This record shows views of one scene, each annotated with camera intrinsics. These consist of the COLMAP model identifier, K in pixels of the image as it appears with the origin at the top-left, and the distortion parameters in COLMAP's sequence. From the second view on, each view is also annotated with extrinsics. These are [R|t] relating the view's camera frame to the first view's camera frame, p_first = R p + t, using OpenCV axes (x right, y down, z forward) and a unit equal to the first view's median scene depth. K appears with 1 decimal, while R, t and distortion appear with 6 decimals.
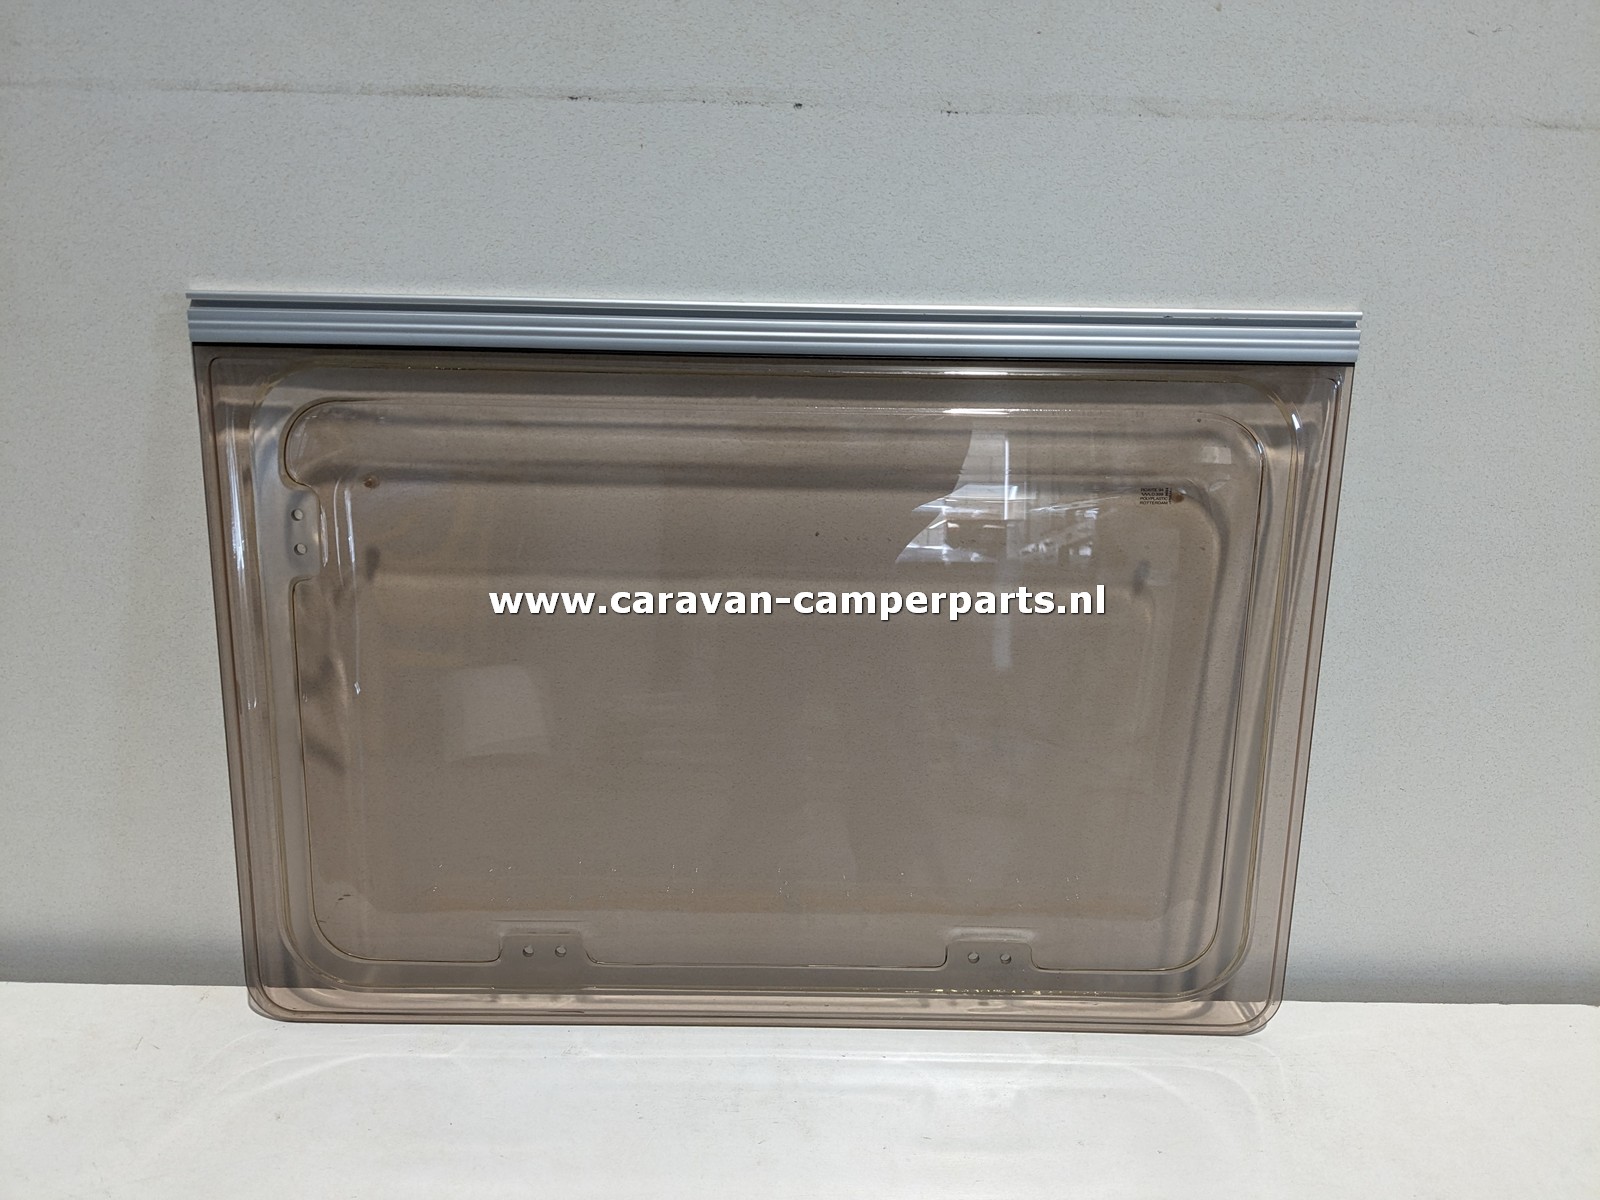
lens RADIAL K [[1360.3, 0, 795.3], [0, 1360.3, 597.0], [0, 0, 1]] dist [0.035841, -0.096226]
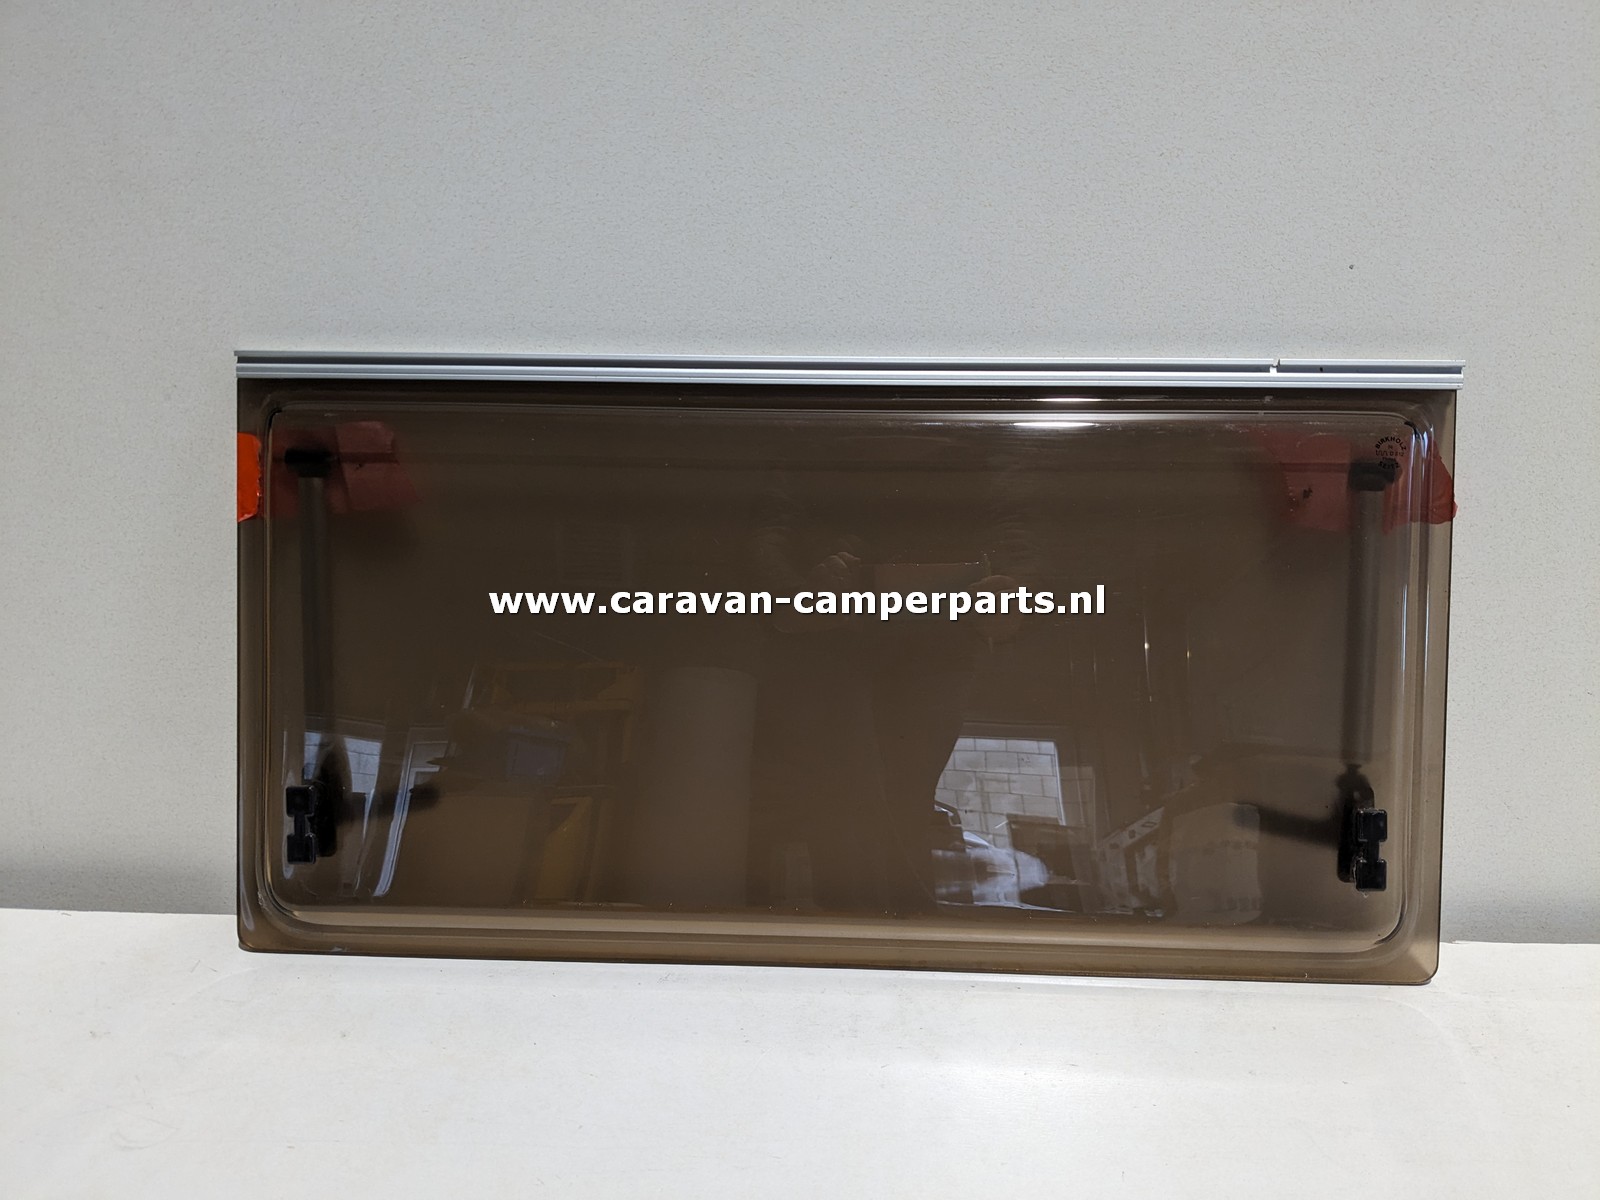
lens RADIAL K [[1304.3, 0, 814.4], [0, 1304.3, 604.3], [0, 0, 1]] dist [0.000690, -0.029295]
pose [[0.998983, -0.003088, -0.044986, -0.031977], [-0.002382, 0.992646, -0.121029, 0.212981], [0.045028, 0.121013, 0.991629, 0.135192]]
